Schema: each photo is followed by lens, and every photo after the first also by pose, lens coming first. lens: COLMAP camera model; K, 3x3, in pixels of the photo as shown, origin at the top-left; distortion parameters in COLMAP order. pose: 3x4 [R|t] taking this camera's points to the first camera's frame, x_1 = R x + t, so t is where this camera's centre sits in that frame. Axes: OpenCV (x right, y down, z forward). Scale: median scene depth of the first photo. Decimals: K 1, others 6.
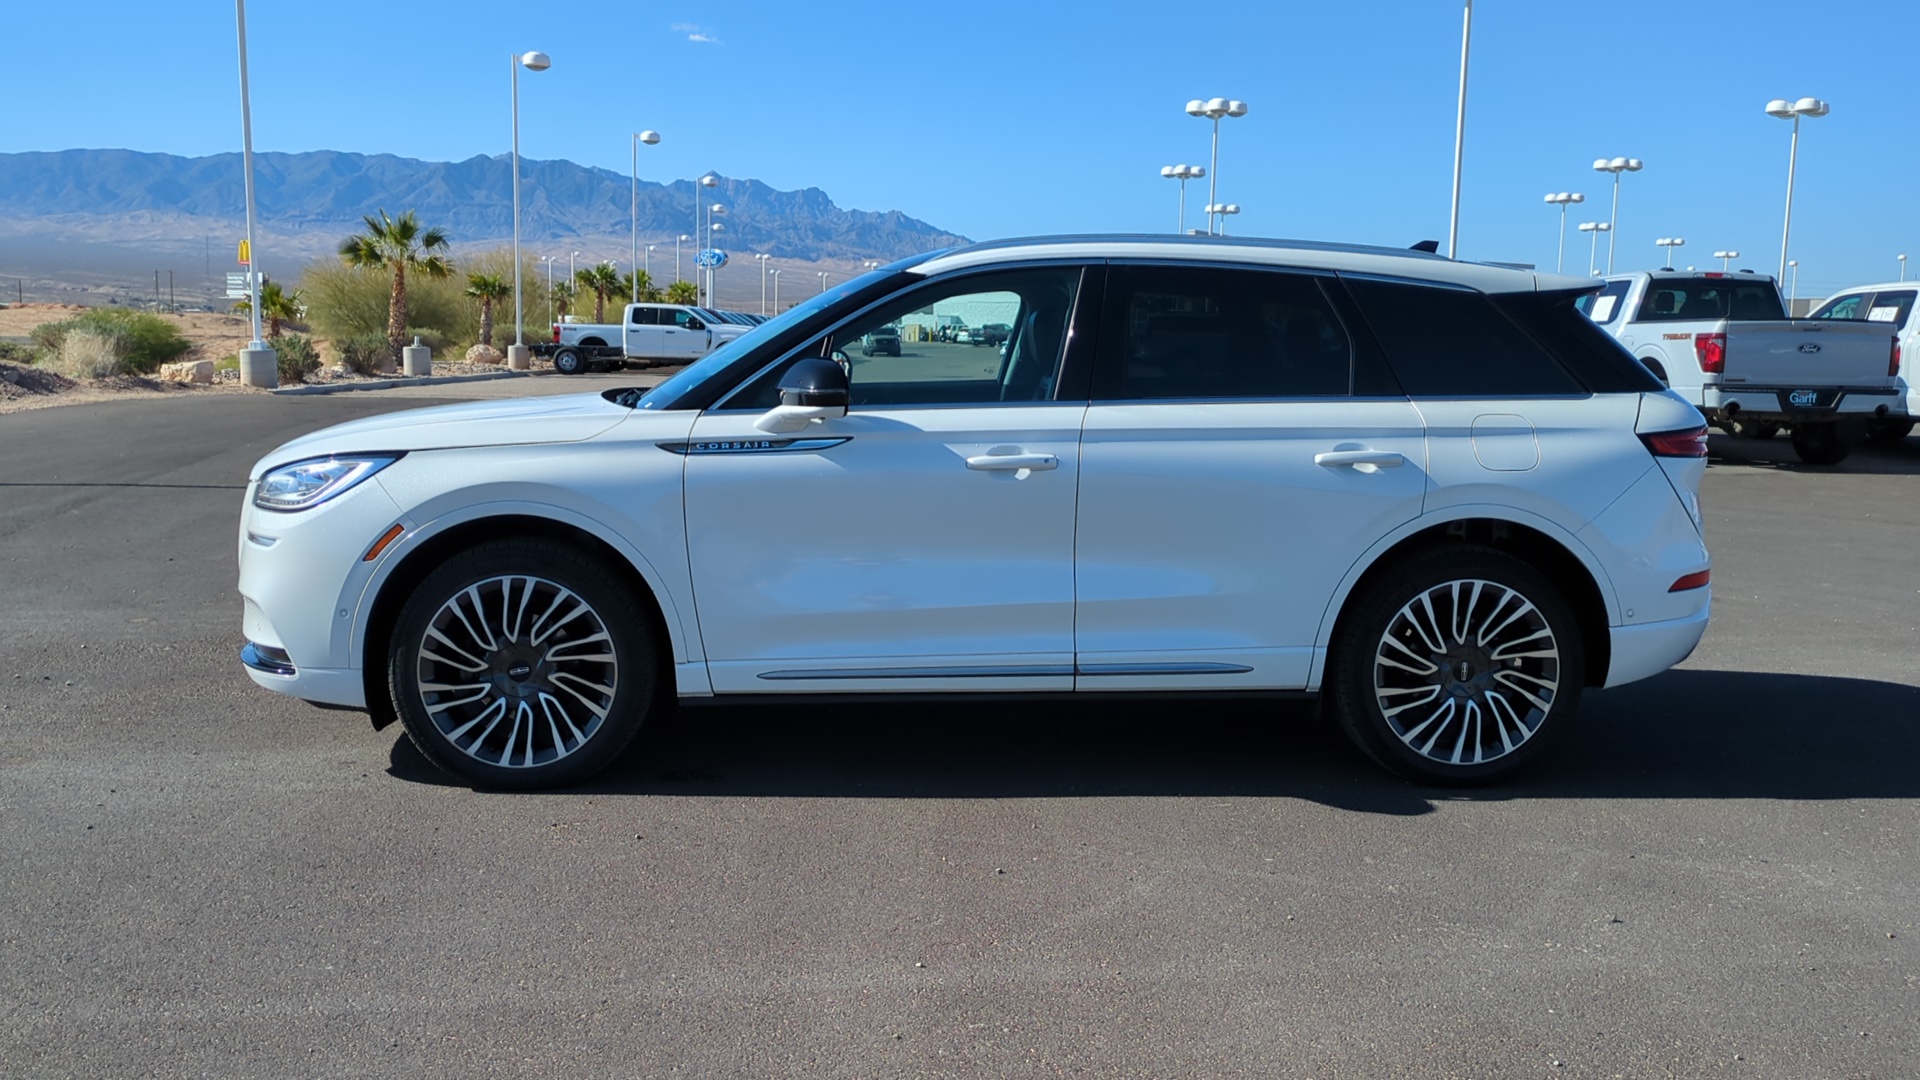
lens RADIAL K [[1633.1, 0, 965.5], [0, 1633.1, 541.2], [0, 0, 1]] dist [0.075135, -0.106675]
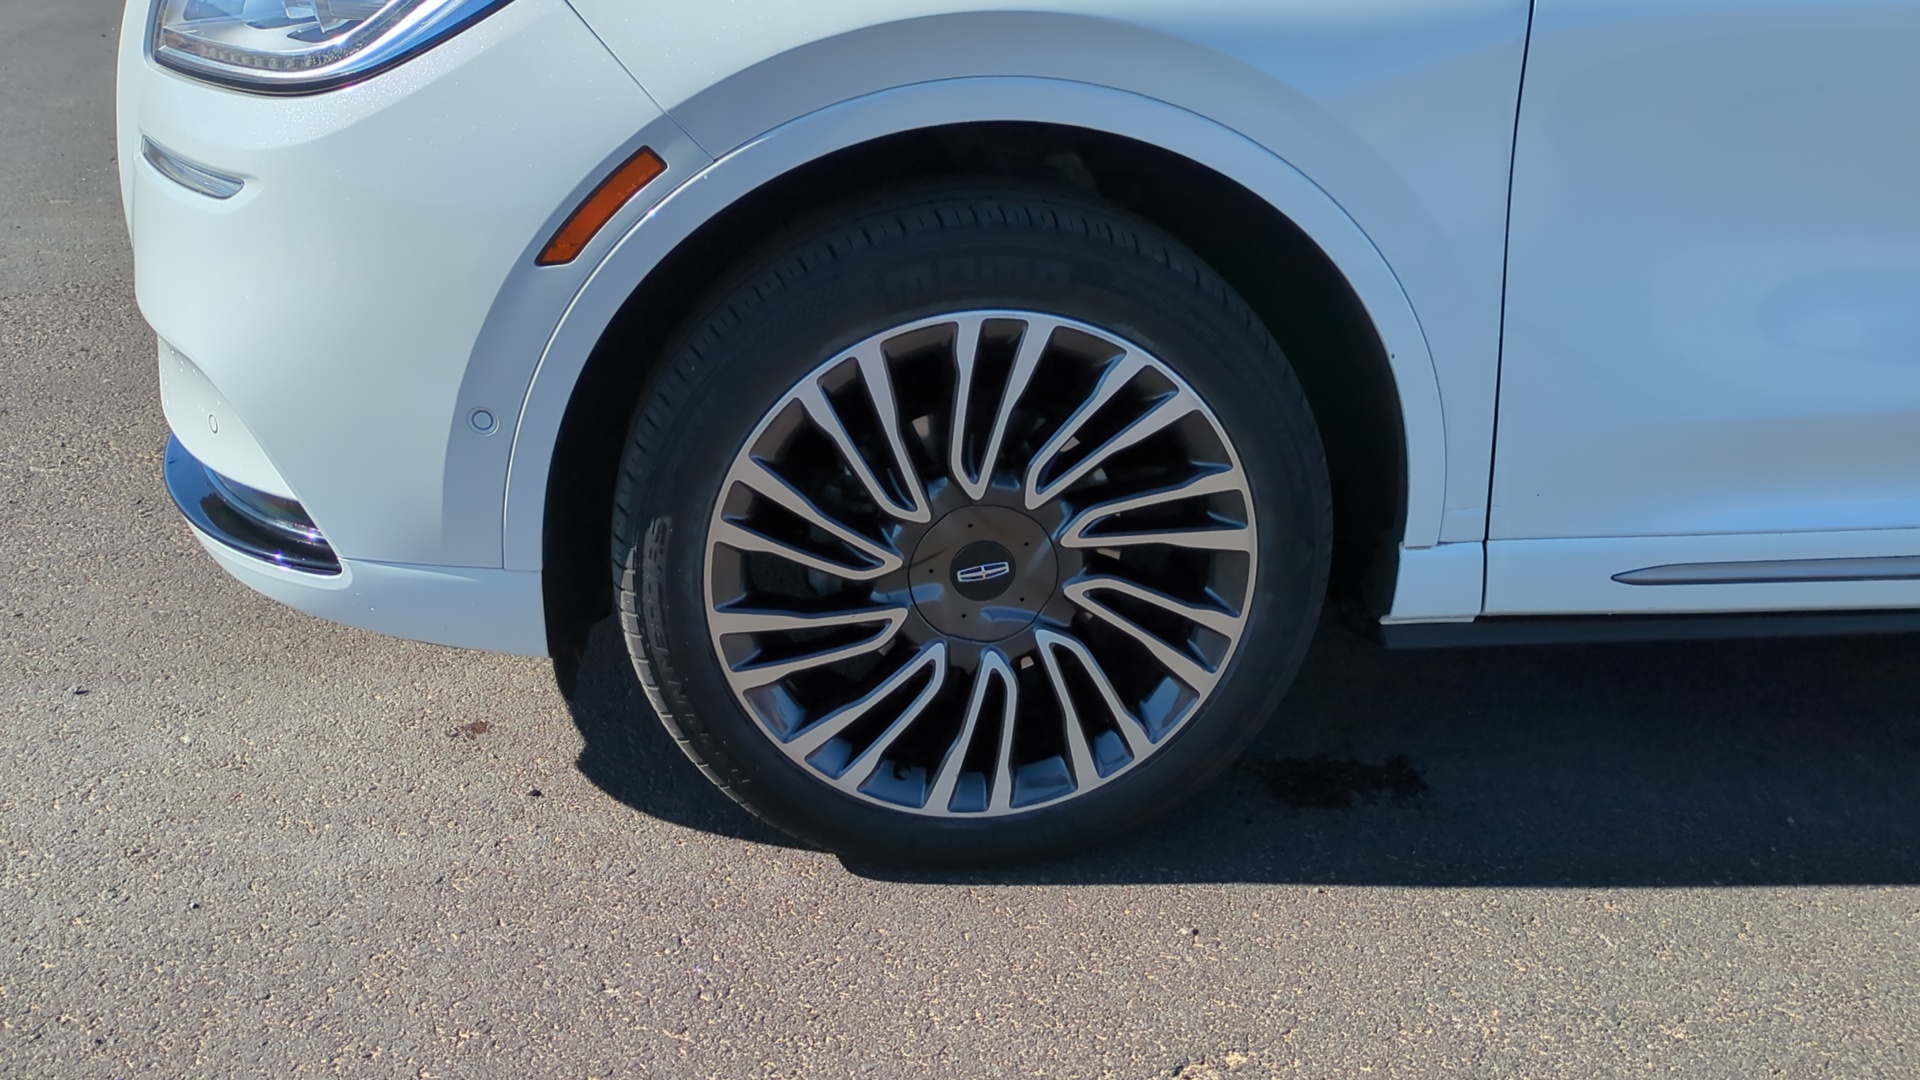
lens RADIAL K [[1633.1, 0, 965.5], [0, 1633.1, 541.2], [0, 0, 1]] dist [0.075135, -0.106675]
pose [[0.998220, -0.000855, 0.059631, -0.296785], [-0.015961, 0.959588, 0.280956, -0.026634], [-0.057462, -0.281407, 0.957866, 0.663912]]
